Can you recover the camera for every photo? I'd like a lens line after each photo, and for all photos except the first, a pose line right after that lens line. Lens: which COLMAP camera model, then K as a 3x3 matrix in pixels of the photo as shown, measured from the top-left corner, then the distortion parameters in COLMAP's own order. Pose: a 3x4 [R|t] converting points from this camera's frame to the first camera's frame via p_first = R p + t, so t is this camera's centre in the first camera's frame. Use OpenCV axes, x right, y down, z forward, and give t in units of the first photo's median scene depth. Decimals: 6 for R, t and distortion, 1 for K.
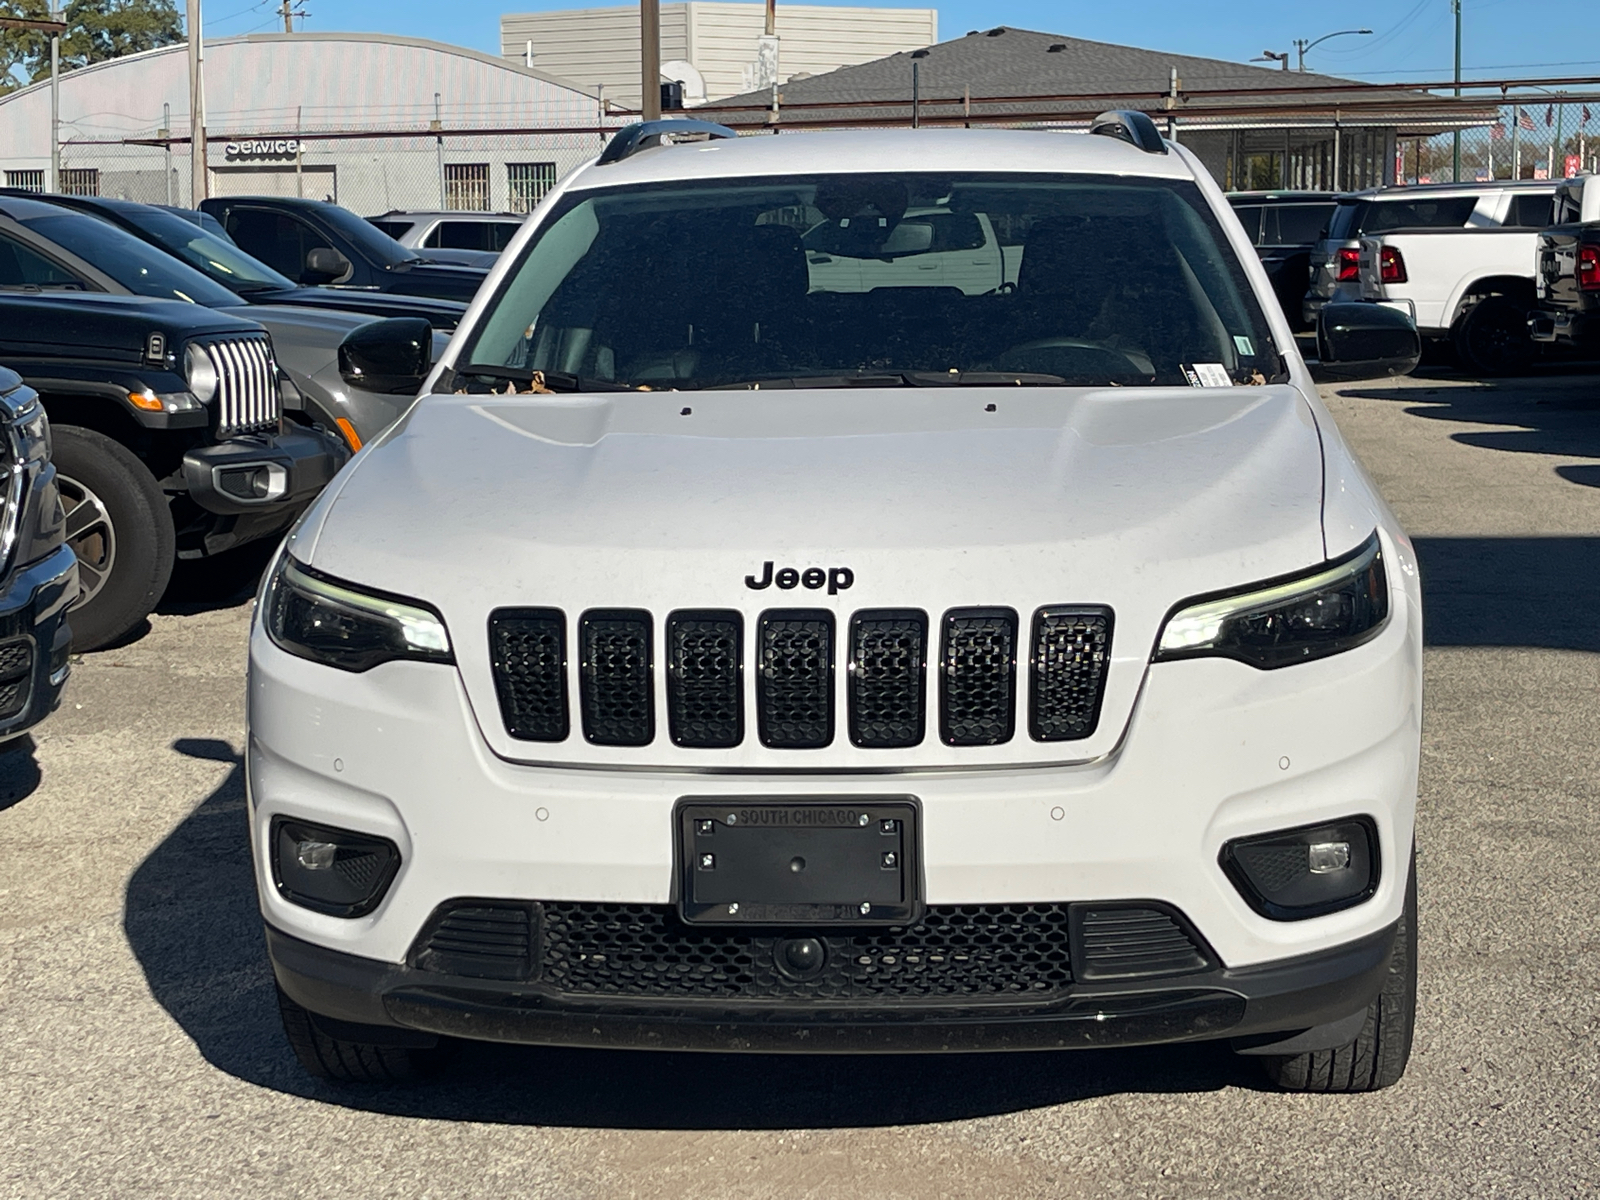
lens RADIAL K [[2849.5, 0, 792.7], [0, 2849.5, 602.0], [0, 0, 1]] dist [0.101882, -0.218555]
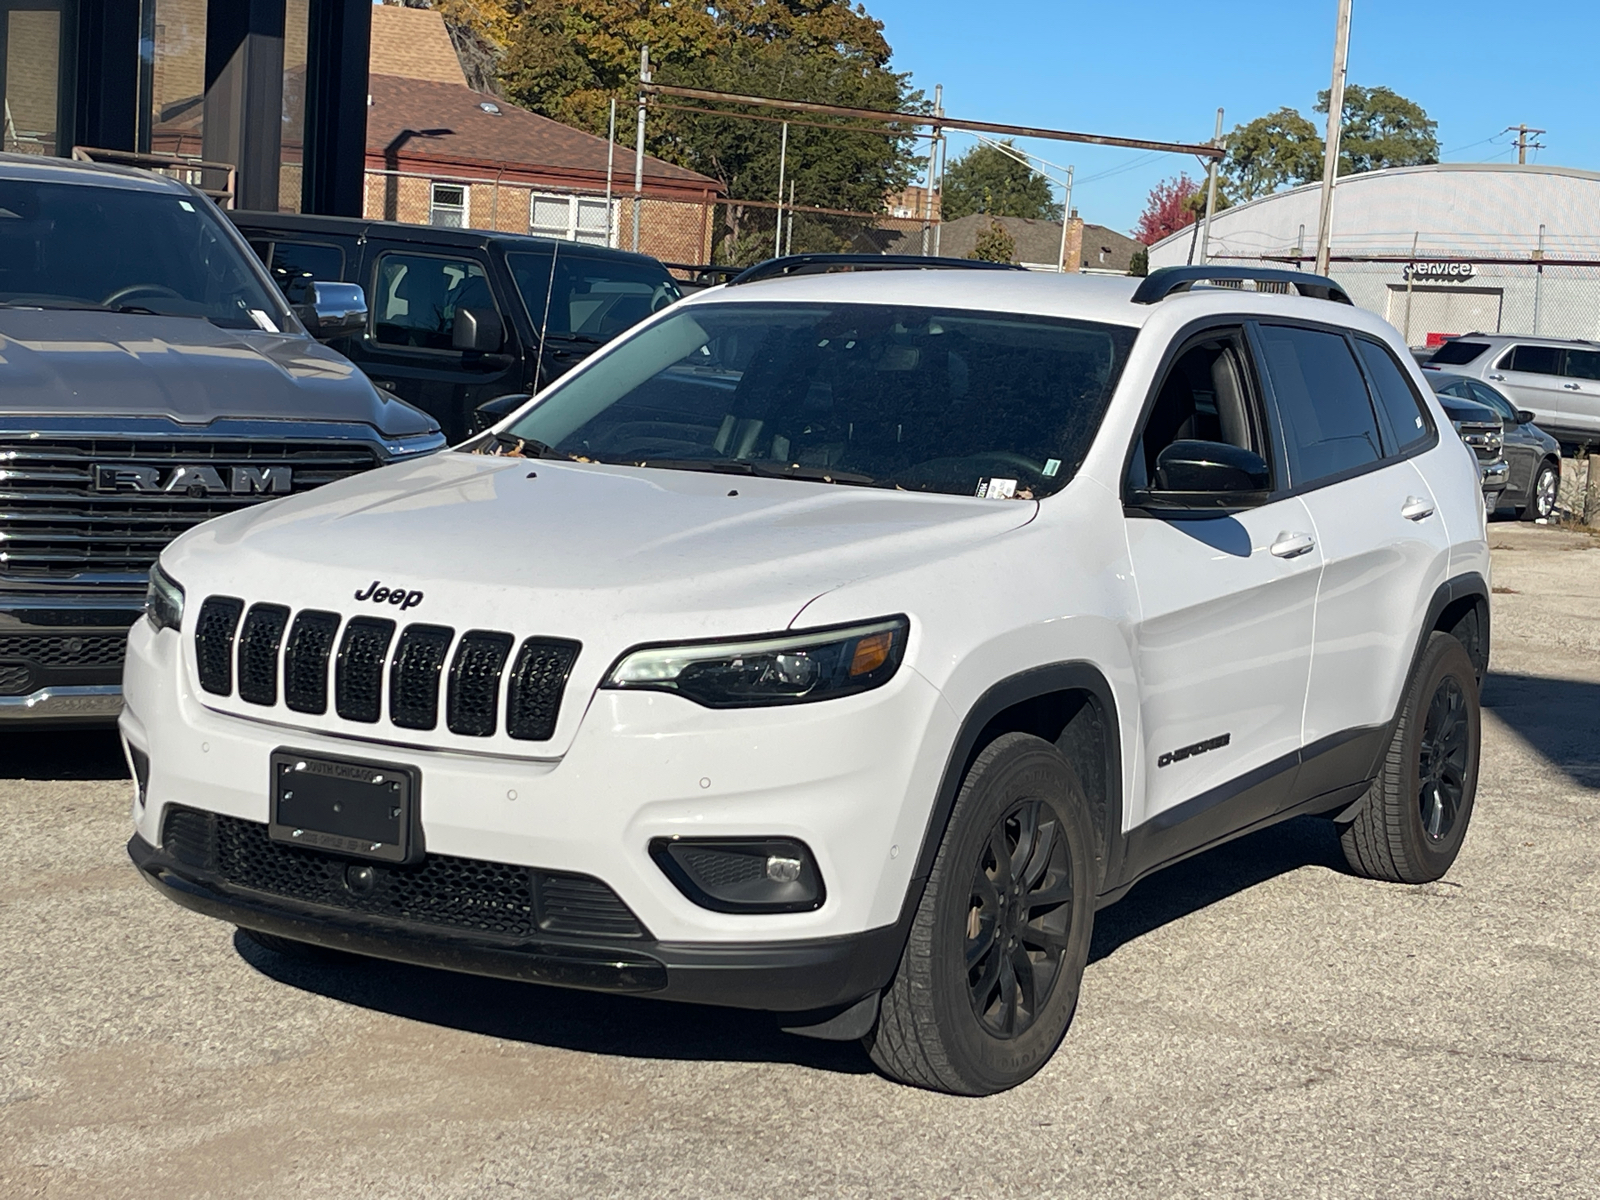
lens RADIAL K [[2707.3, 0, 856.8], [0, 2707.3, 603.2], [0, 0, 1]] dist [0.075407, -0.090612]
pose [[0.901906, 0.104088, -0.419203, 0.725309], [-0.118003, 0.992986, -0.007323, -0.021146], [0.415500, 0.056072, 0.907863, -0.055600]]
